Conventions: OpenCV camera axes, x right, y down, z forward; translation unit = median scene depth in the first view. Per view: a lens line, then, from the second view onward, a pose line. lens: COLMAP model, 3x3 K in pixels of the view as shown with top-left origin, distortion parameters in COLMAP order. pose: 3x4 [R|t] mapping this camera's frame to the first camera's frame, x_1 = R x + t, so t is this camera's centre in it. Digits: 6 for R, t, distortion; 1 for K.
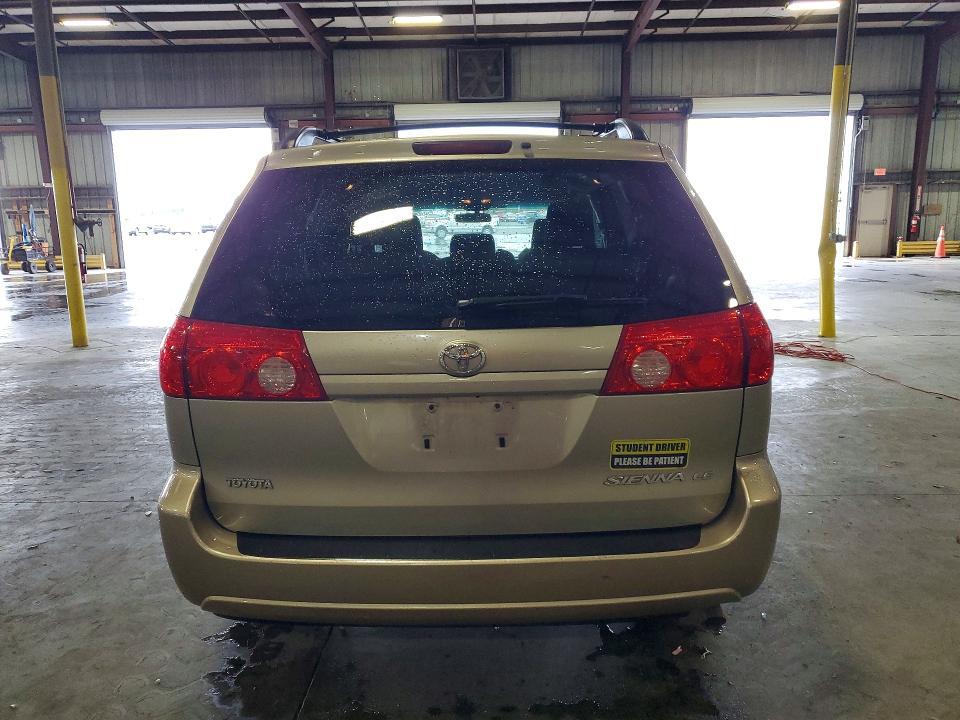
lens RADIAL K [[698.7, 0, 480.0], [0, 698.7, 360.0], [0, 0, 1]] dist [-0.003688, 0.000489]
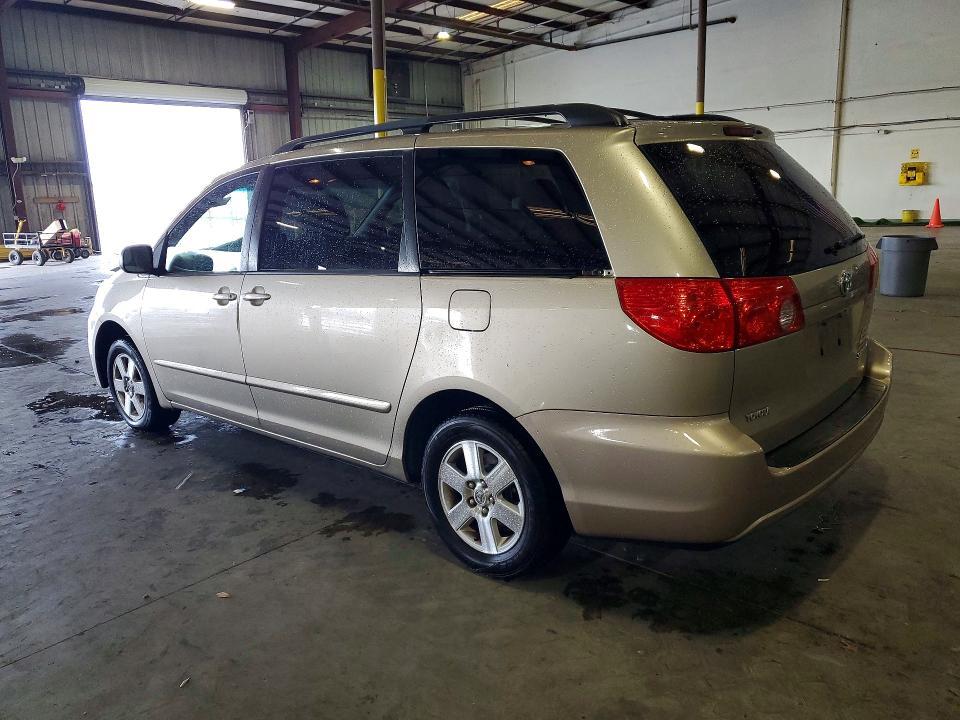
lens RADIAL K [[733.8, 0, 480.0], [0, 733.8, 360.0], [0, 0, 1]] dist [-0.005083, -0.001253]
pose [[0.629328, -0.181857, 0.755562, -0.159305], [0.179529, 0.979957, 0.086332, -0.001325], [-0.756119, 0.081315, 0.649363, 0.013443]]
